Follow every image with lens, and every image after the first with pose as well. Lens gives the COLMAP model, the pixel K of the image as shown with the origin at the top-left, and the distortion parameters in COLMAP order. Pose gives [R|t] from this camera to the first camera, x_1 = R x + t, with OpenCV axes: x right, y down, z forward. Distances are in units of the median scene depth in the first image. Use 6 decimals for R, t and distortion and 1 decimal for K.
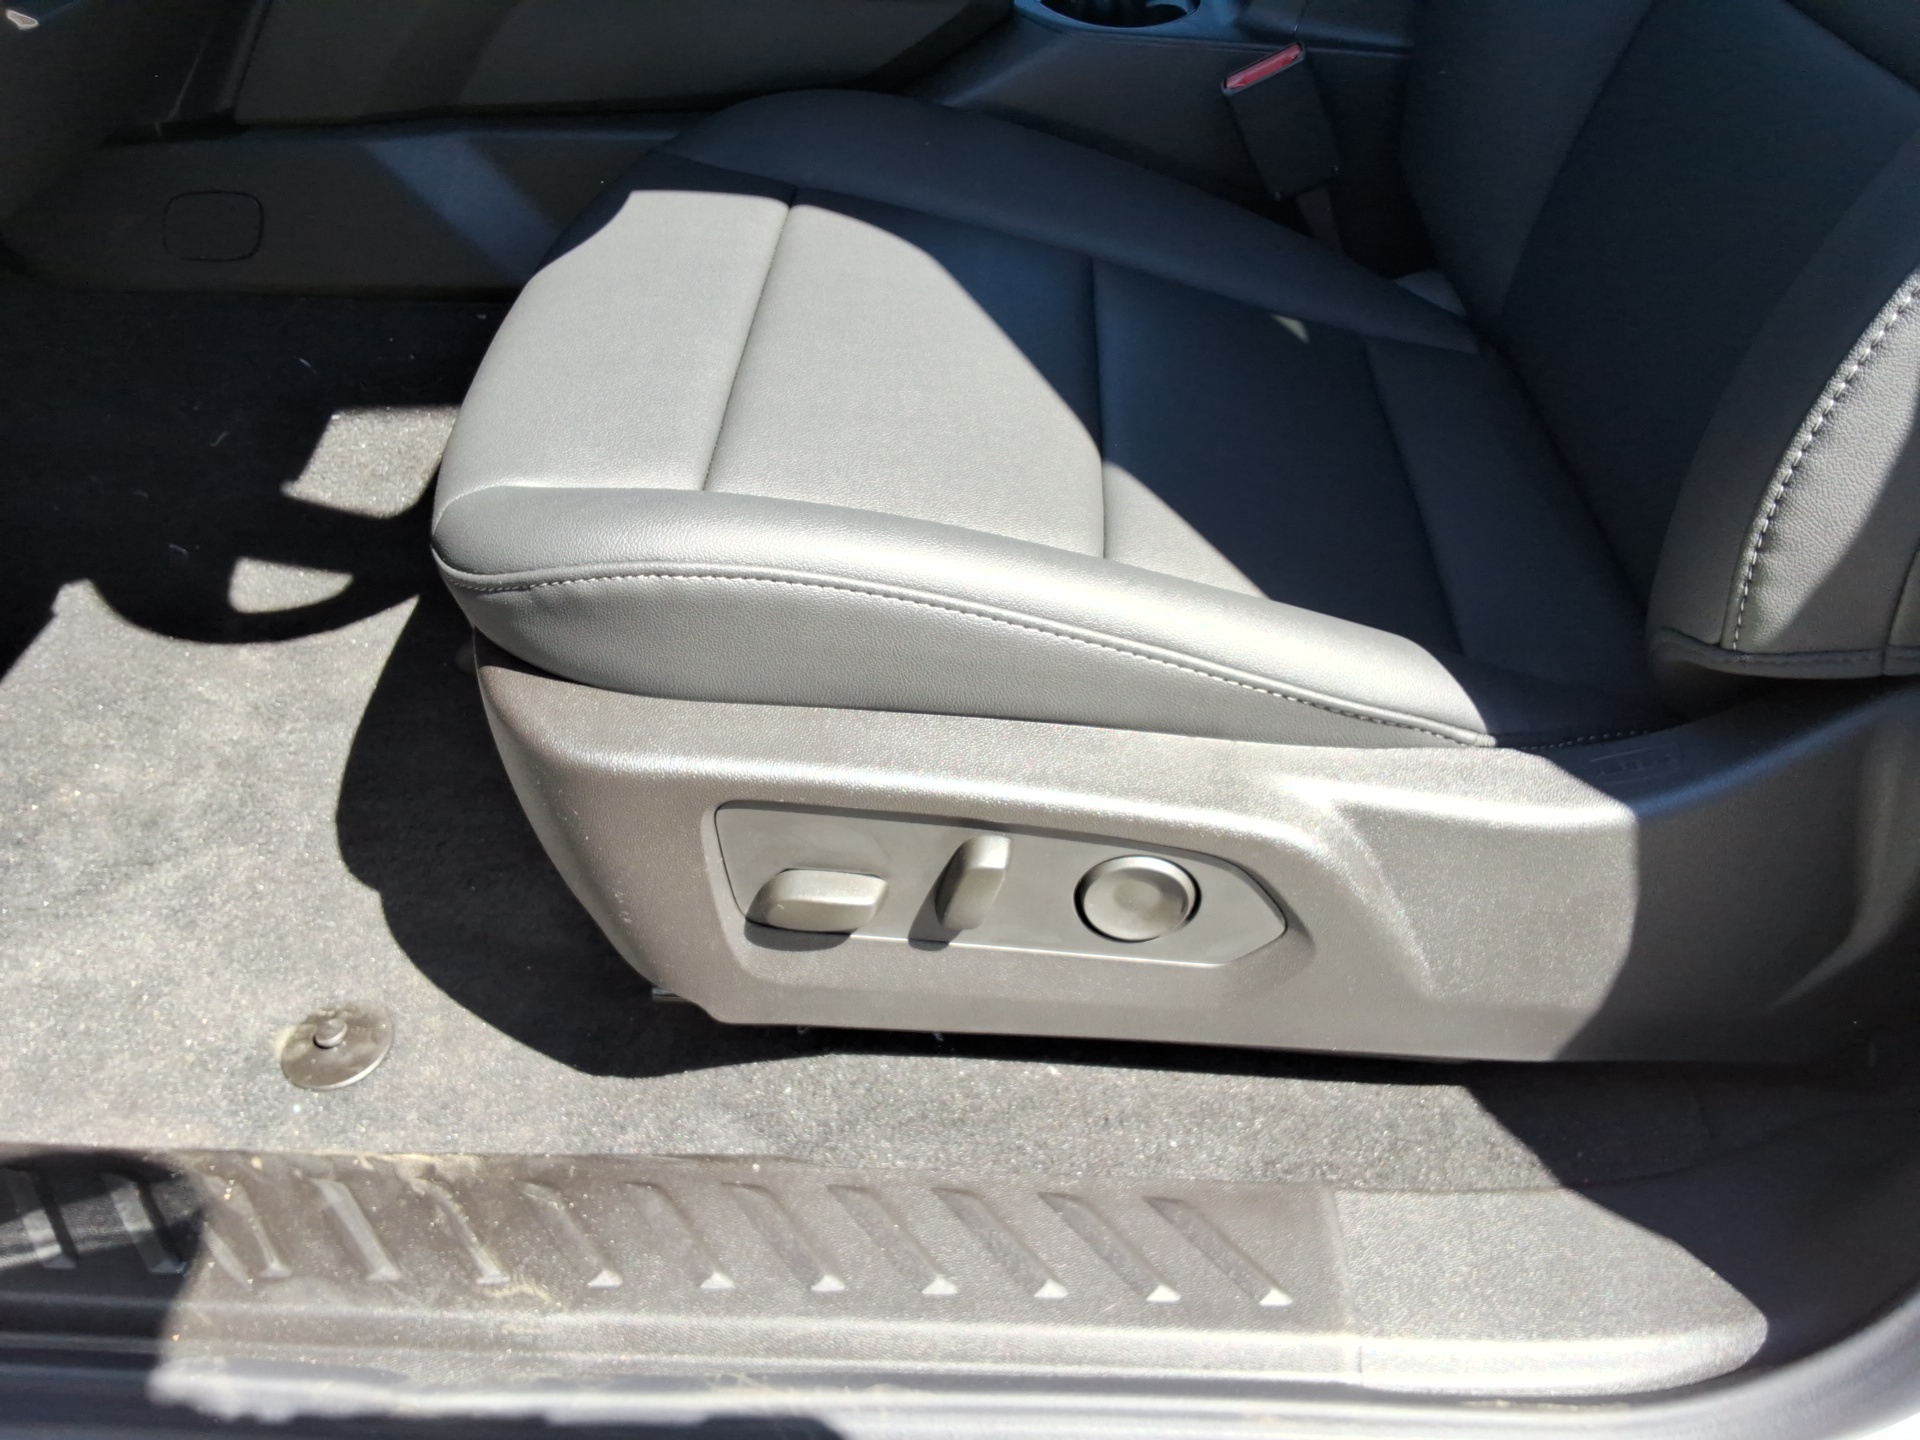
lens RADIAL K [[1529.8, 0, 960.0], [0, 1529.8, 720.0], [0, 0, 1]] dist [0.110005, -0.181875]
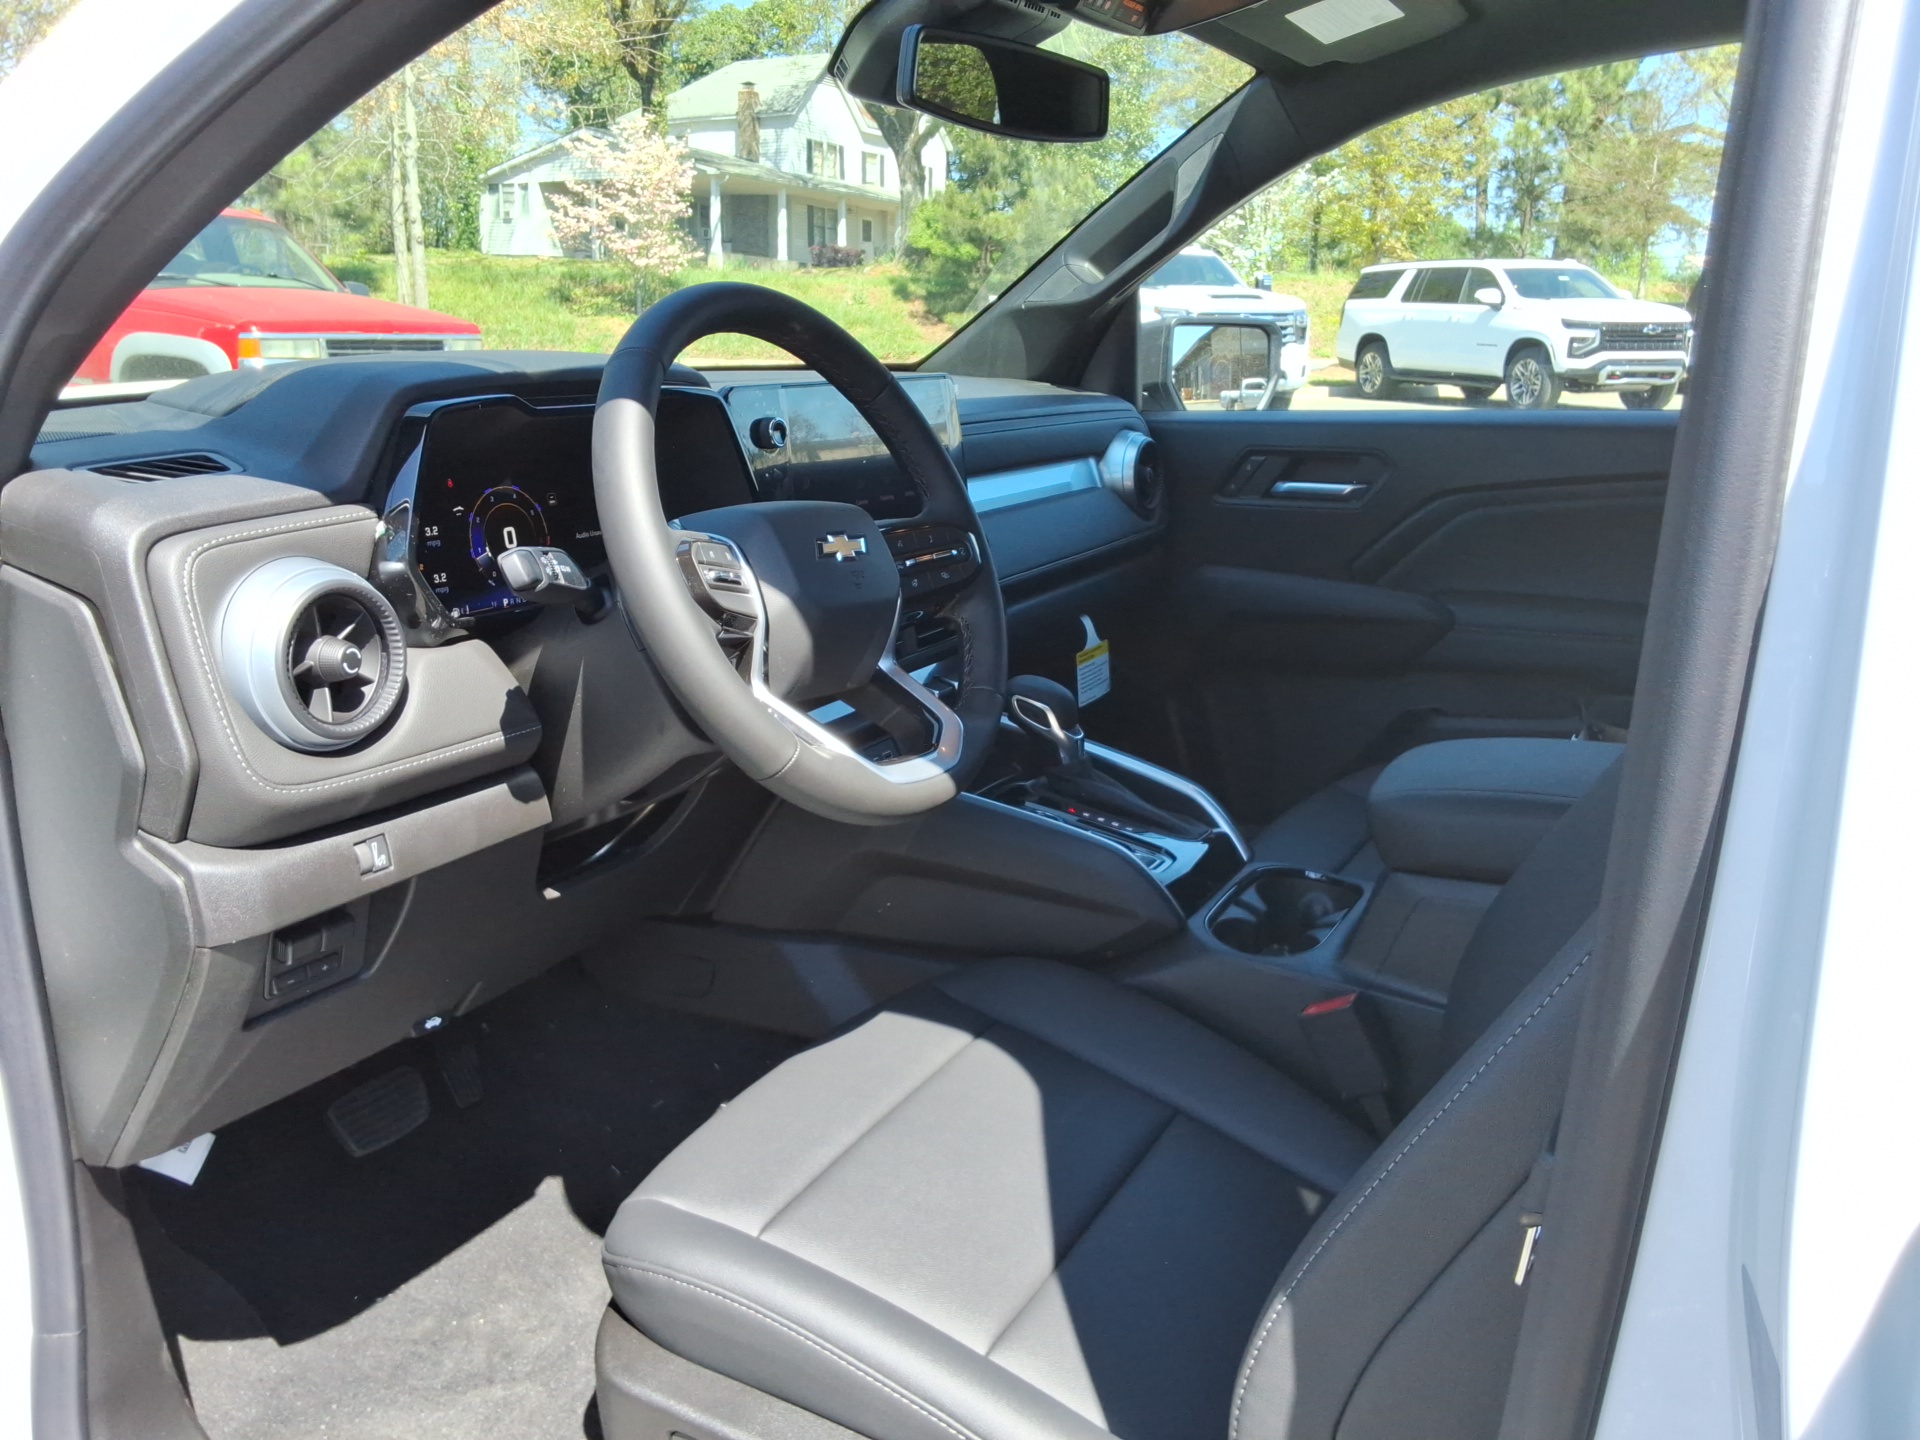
lens RADIAL K [[1523.5, 0, 968.4], [0, 1523.5, 721.9], [0, 0, 1]] dist [0.100622, -0.133334]
pose [[0.893748, 0.100120, -0.437254, 0.475006], [-0.270166, 0.898290, -0.346534, -0.085032], [0.358086, 0.427845, 0.829894, -0.351773]]
